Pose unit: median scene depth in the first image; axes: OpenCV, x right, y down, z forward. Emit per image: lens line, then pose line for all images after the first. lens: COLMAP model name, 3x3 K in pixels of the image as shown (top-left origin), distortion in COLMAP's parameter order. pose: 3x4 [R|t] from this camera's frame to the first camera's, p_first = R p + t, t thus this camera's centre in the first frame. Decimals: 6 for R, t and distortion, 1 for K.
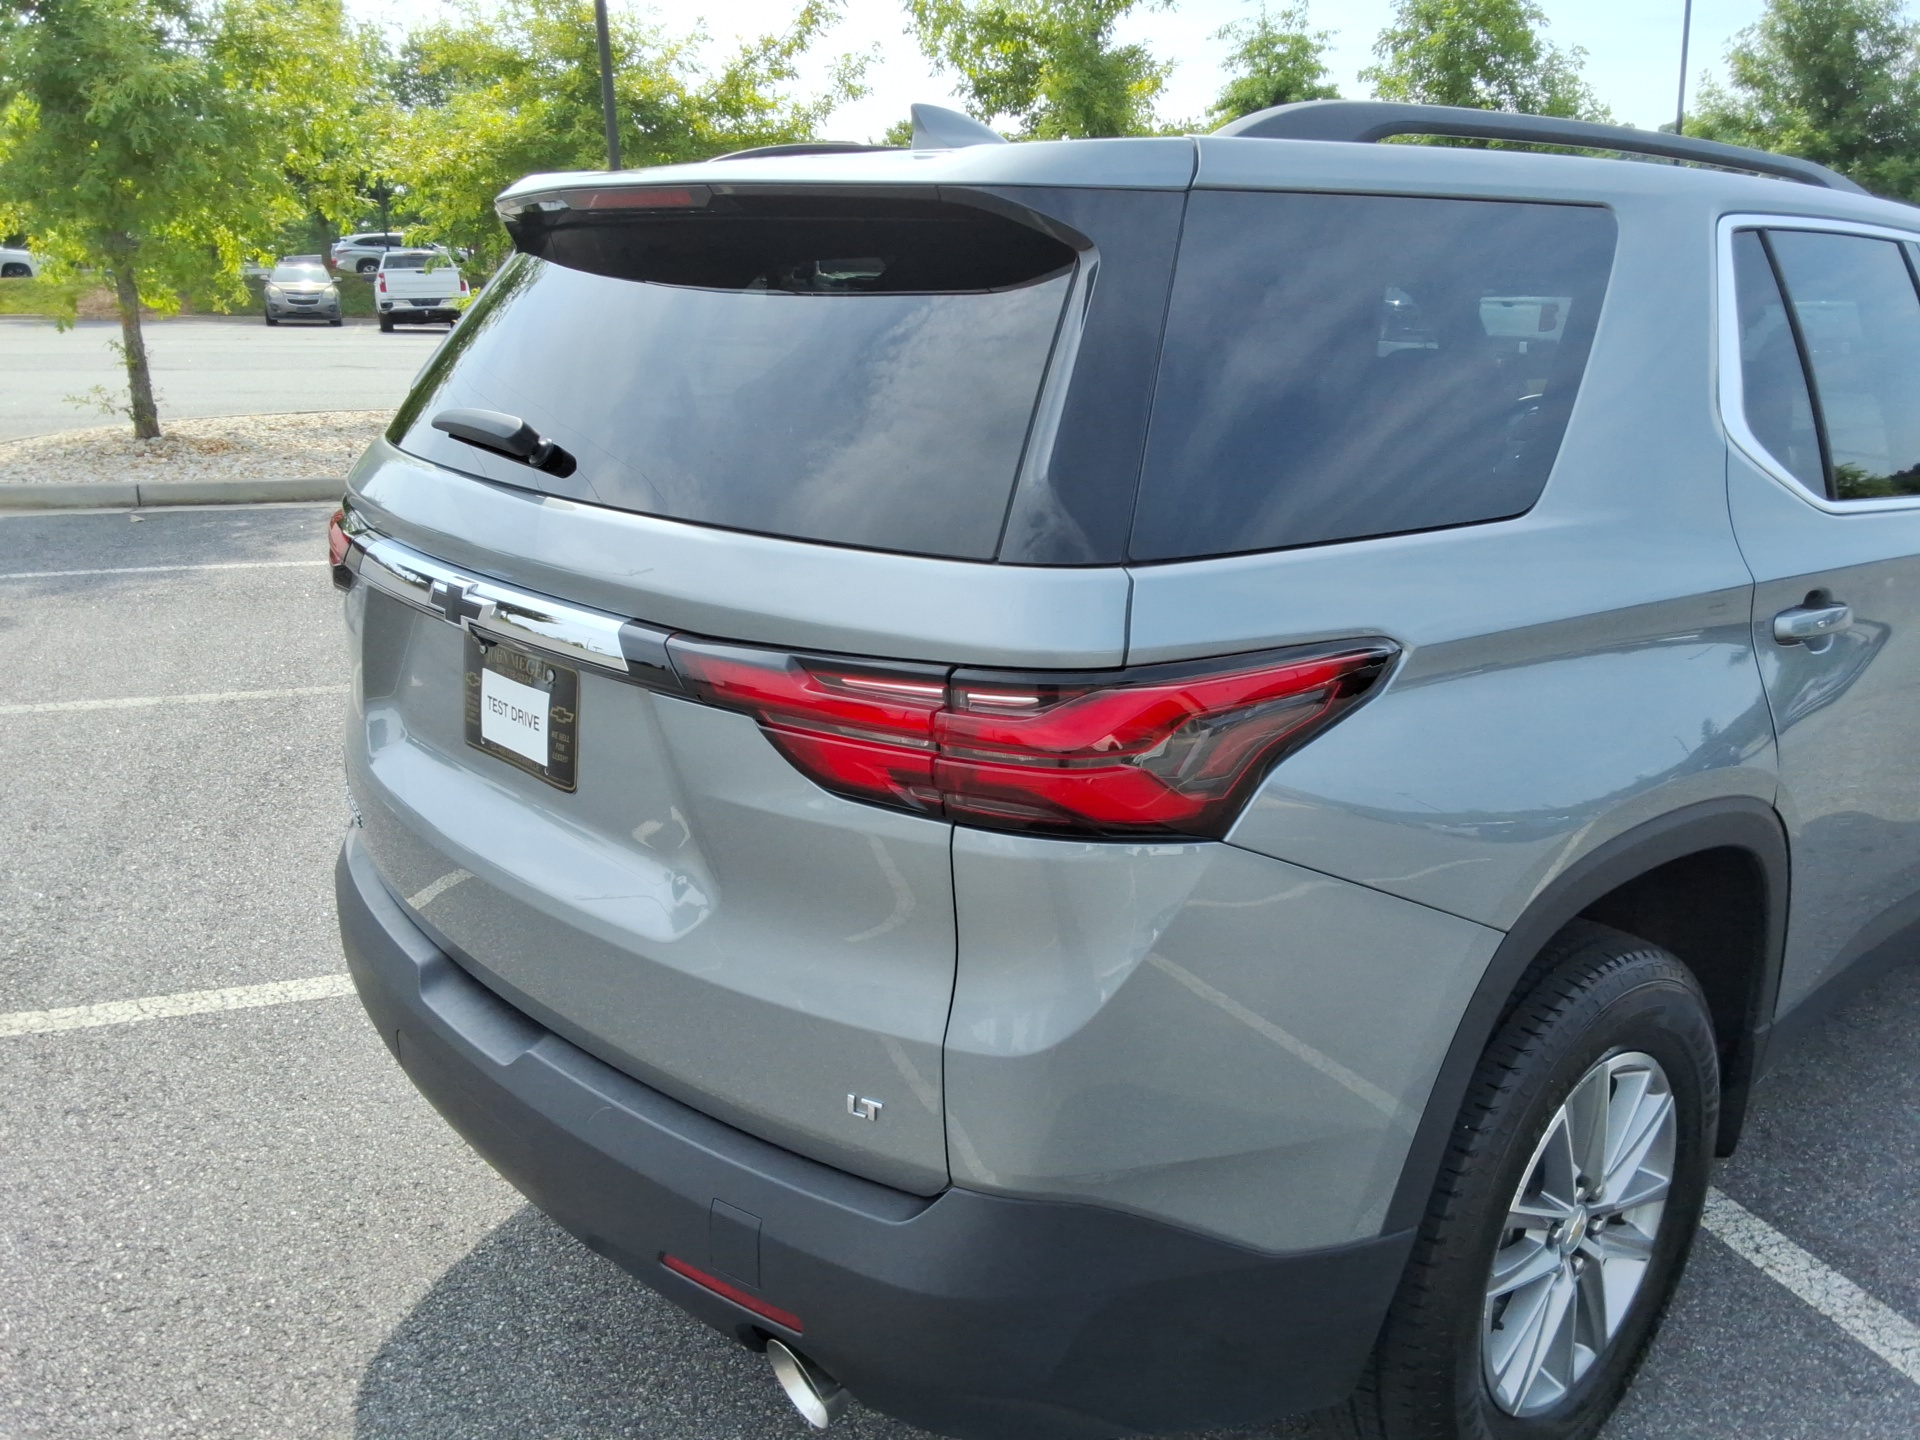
lens RADIAL K [[1545.5, 0, 967.3], [0, 1545.5, 708.6], [0, 0, 1]] dist [0.106066, -0.164277]
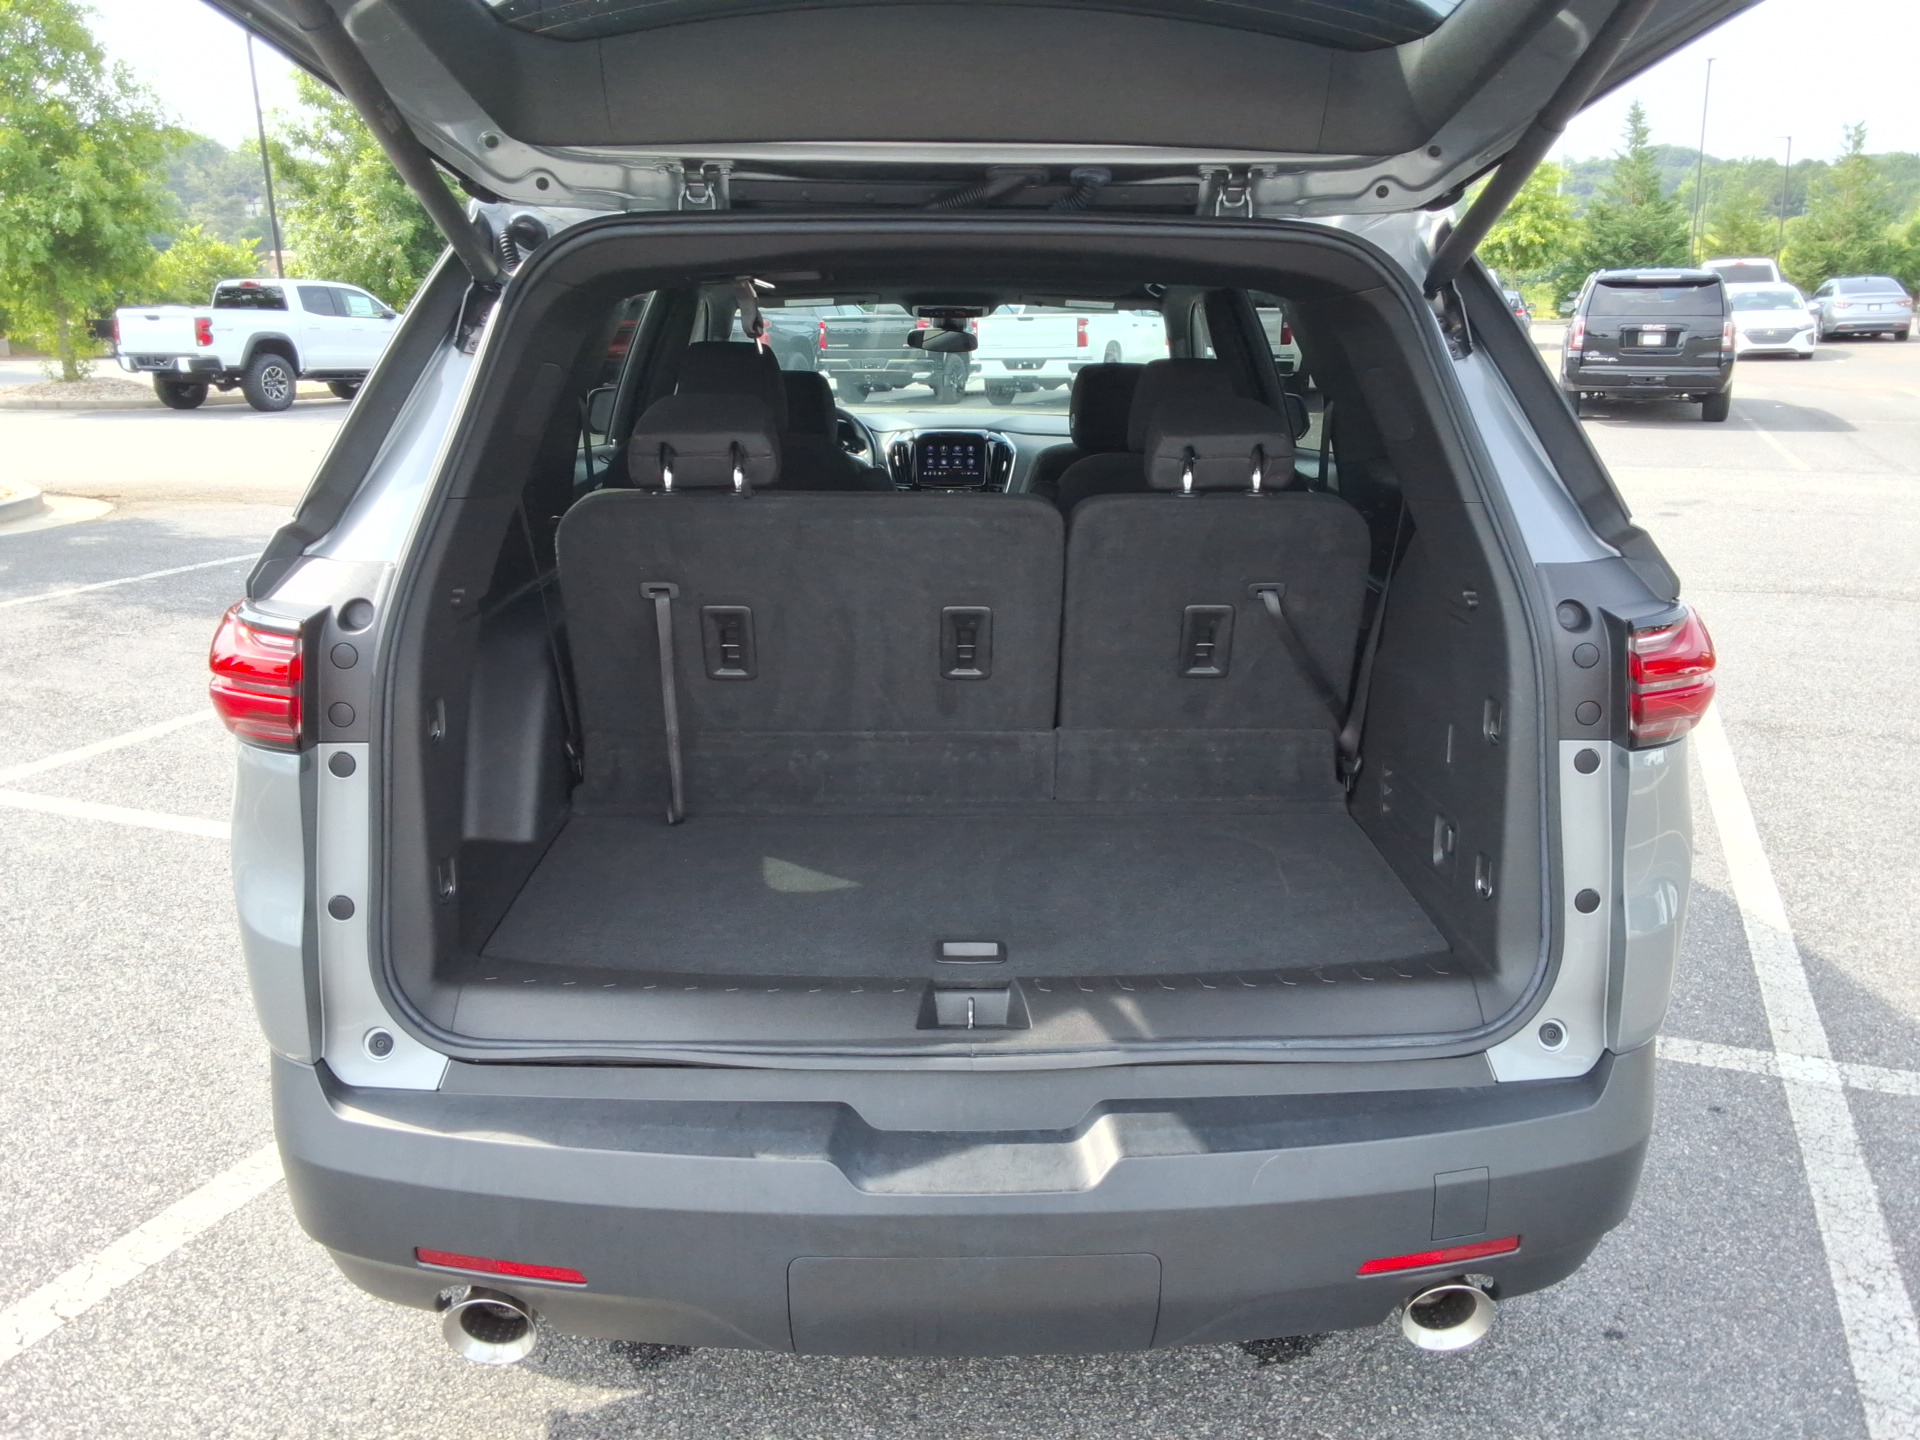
lens RADIAL K [[1545.5, 0, 979.5], [0, 1545.5, 710.6], [0, 0, 1]] dist [0.106066, -0.164277]
pose [[0.642205, -0.203516, 0.739022, -0.597925], [0.208422, 0.974149, 0.087149, -0.081634], [-0.737654, 0.098061, 0.668020, 0.272598]]
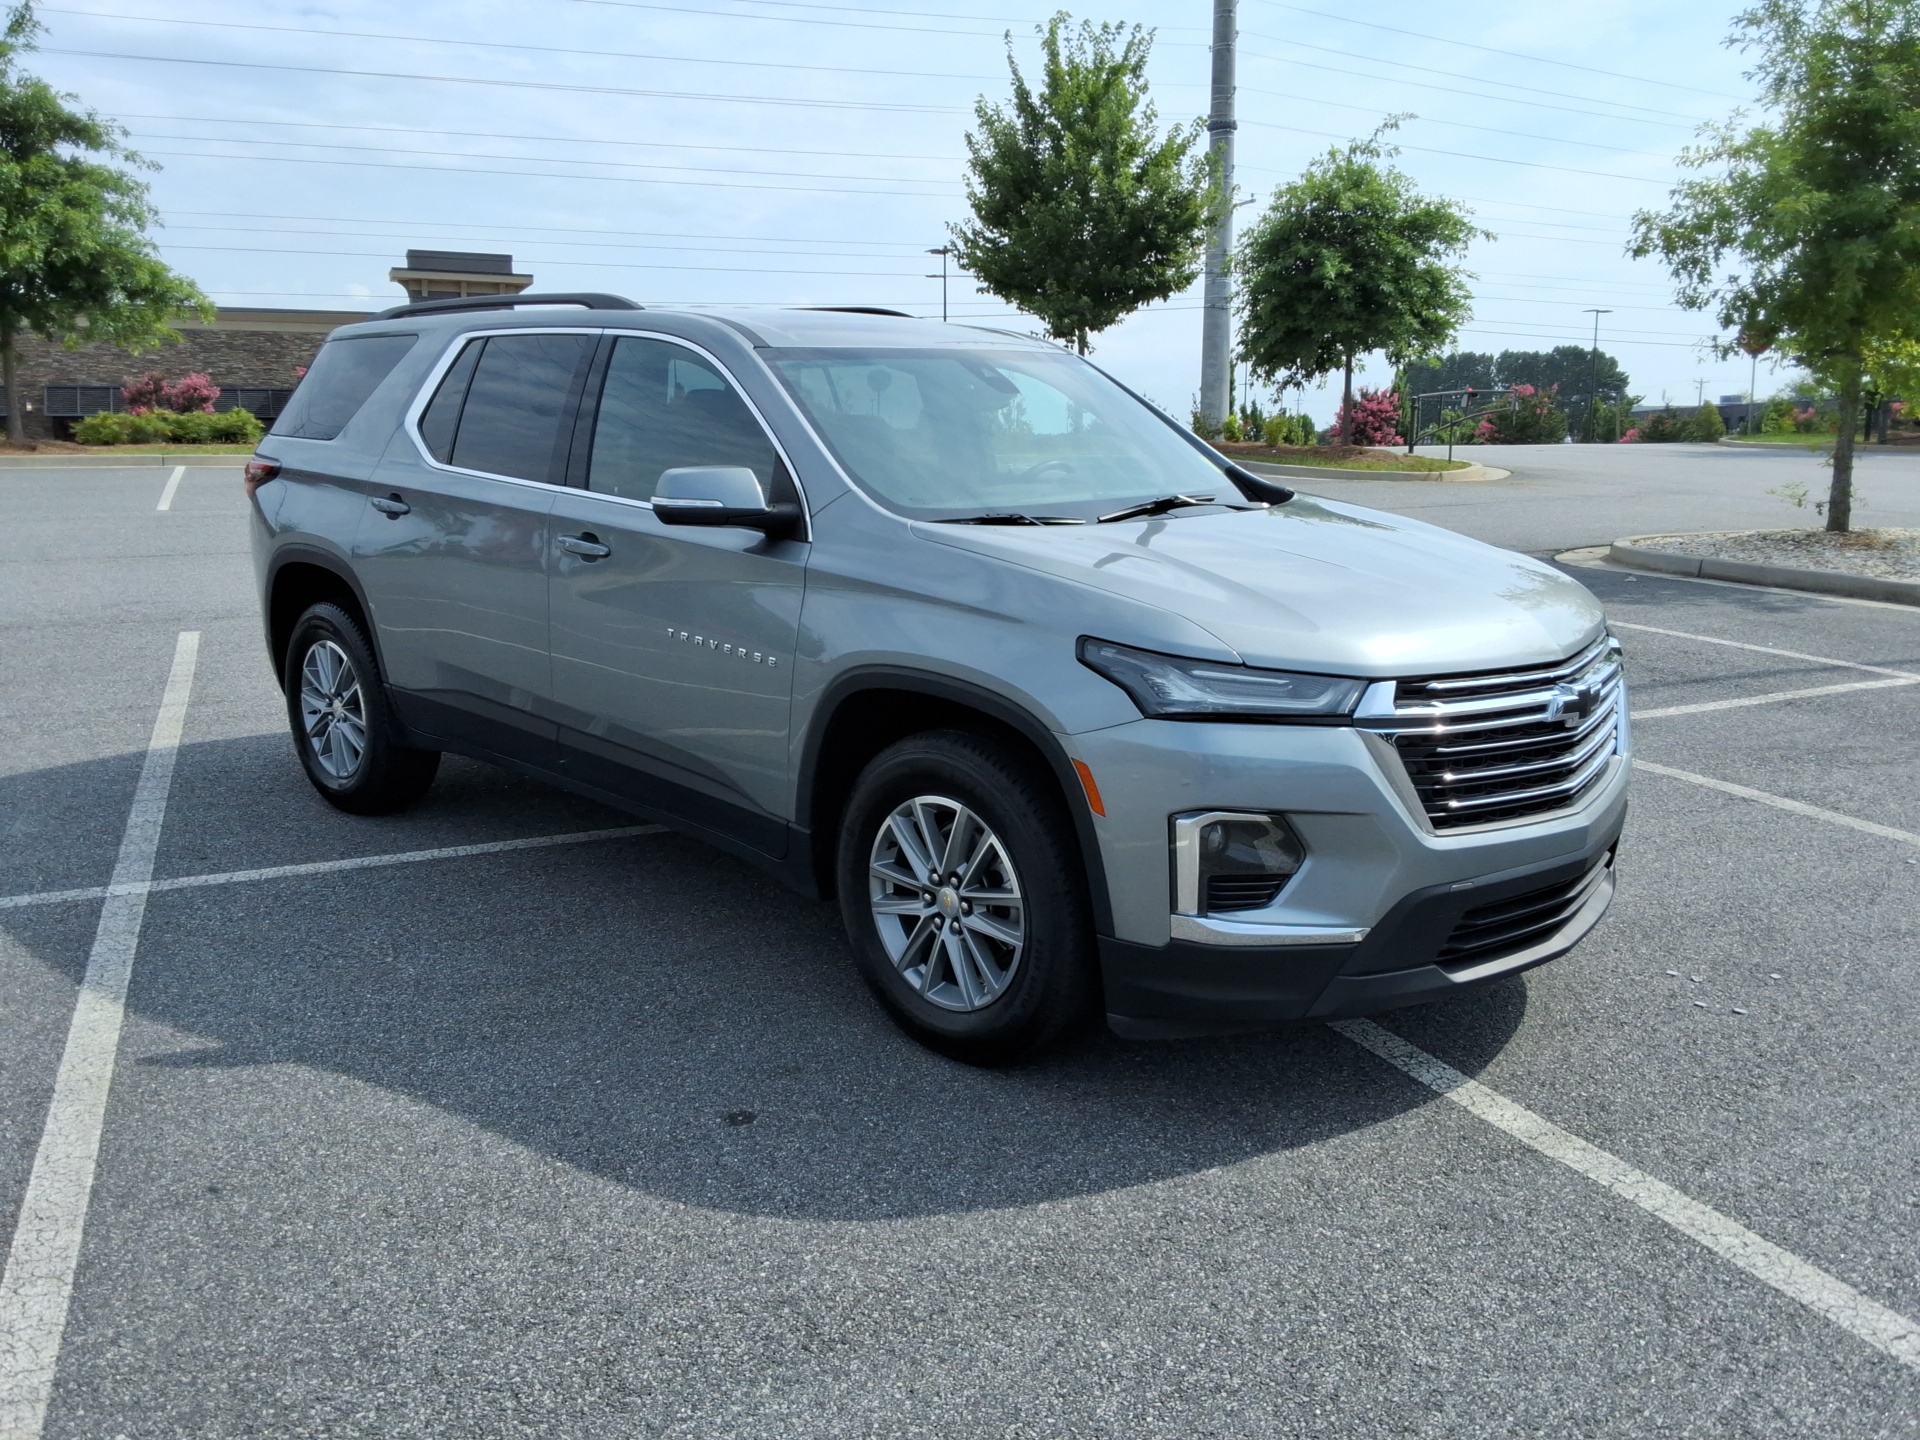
lens RADIAL K [[1545.5, 0, 960.9], [0, 1545.5, 711.6], [0, 0, 1]] dist [0.106066, -0.164277]
pose [[0.077627, 0.185642, -0.979546, 2.172252], [-0.262676, 0.951605, 0.159530, -0.264691], [0.961756, 0.244919, 0.122634, 1.190266]]
